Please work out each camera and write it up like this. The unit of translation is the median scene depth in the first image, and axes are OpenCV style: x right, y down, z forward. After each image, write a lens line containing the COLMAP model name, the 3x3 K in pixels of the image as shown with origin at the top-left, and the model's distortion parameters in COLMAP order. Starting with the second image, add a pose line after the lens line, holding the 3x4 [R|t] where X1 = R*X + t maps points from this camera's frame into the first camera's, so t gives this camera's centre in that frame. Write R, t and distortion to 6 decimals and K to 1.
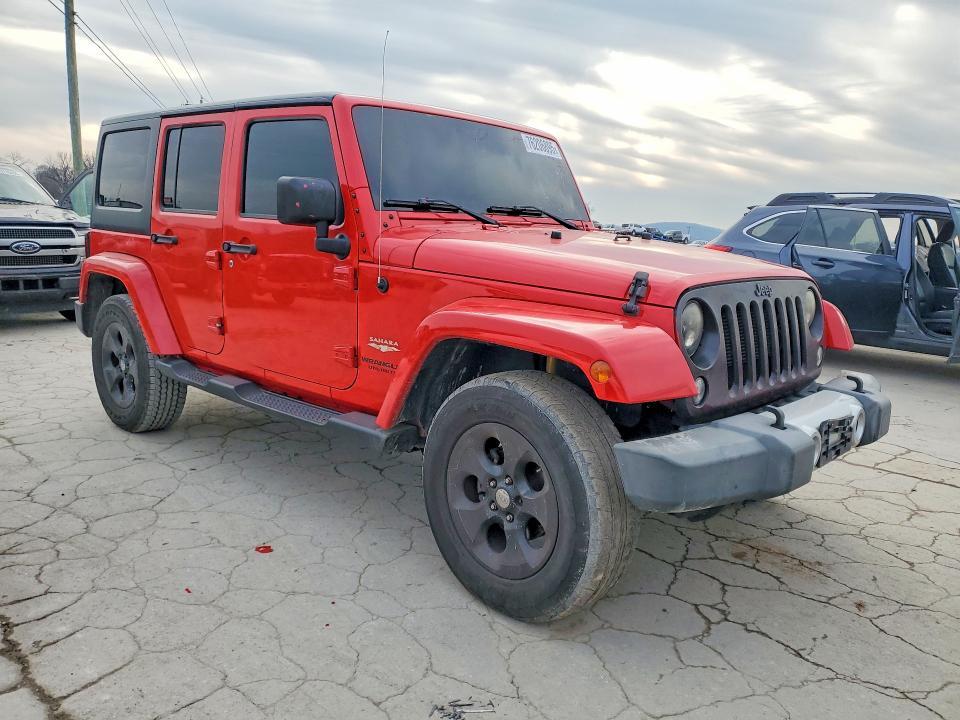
lens RADIAL K [[762.0, 0, 490.7], [0, 762.0, 360.1], [0, 0, 1]] dist [0.005359, 0.002521]
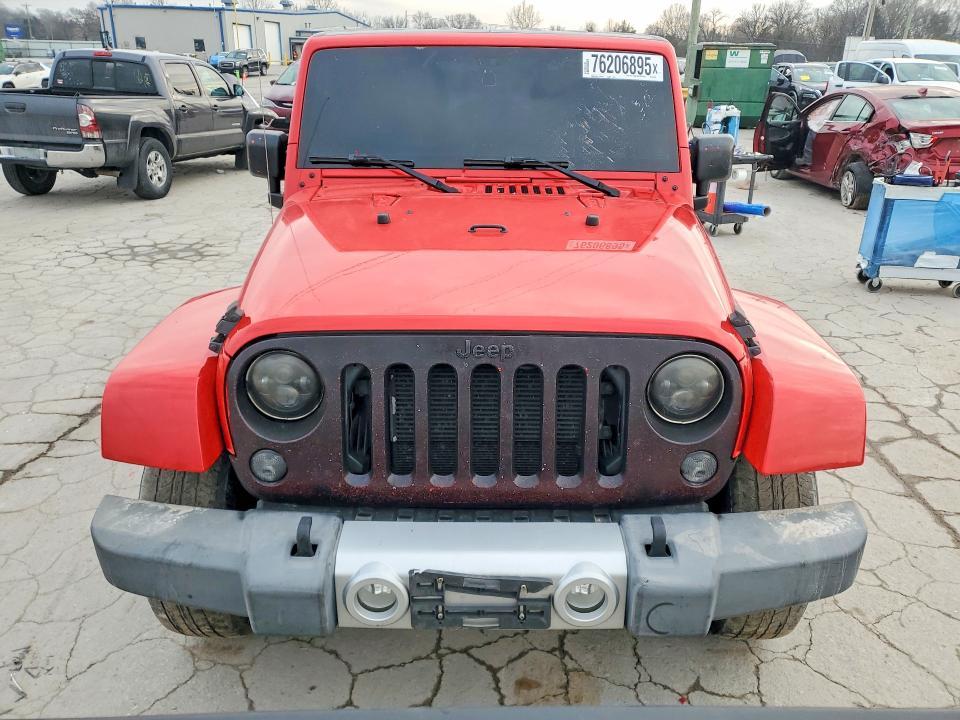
lens RADIAL K [[762.0, 0, 490.7], [0, 762.0, 360.1], [0, 0, 1]] dist [0.005359, 0.002521]
pose [[0.676272, 0.244747, -0.694805, 0.674449], [-0.112850, 0.966481, 0.230606, -0.192928], [0.727956, -0.077544, 0.681224, 0.458266]]
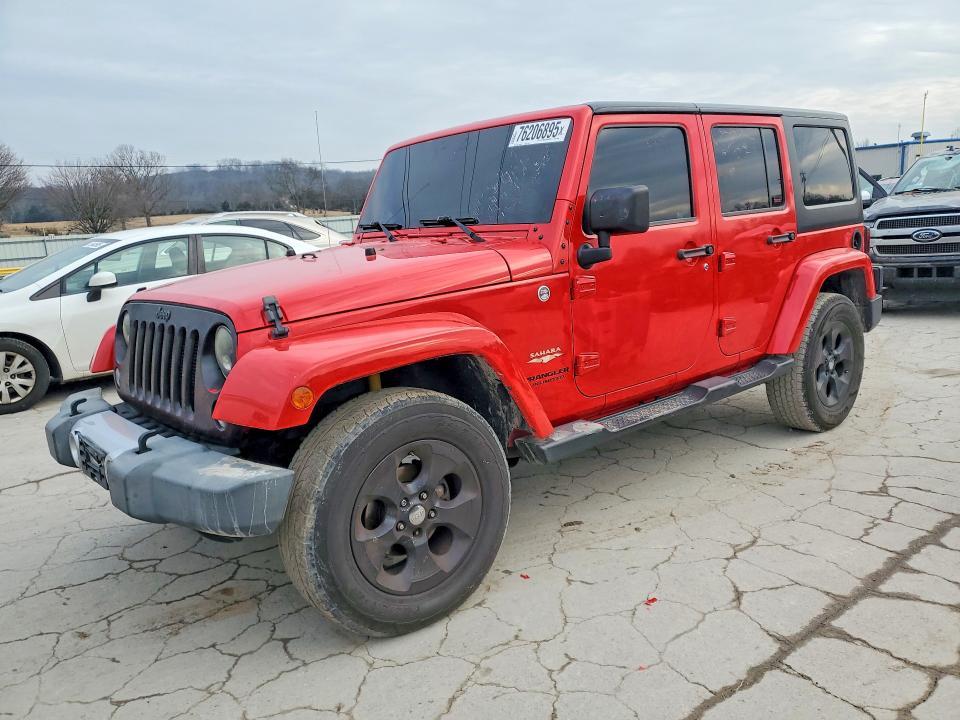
lens RADIAL K [[762.0, 0, 490.7], [0, 762.0, 360.1], [0, 0, 1]] dist [0.005359, 0.002521]
pose [[-0.105150, 0.151380, -0.982867, 1.088094], [-0.110591, 0.980435, 0.162837, -0.202695], [0.988288, 0.125819, -0.086352, 1.258413]]
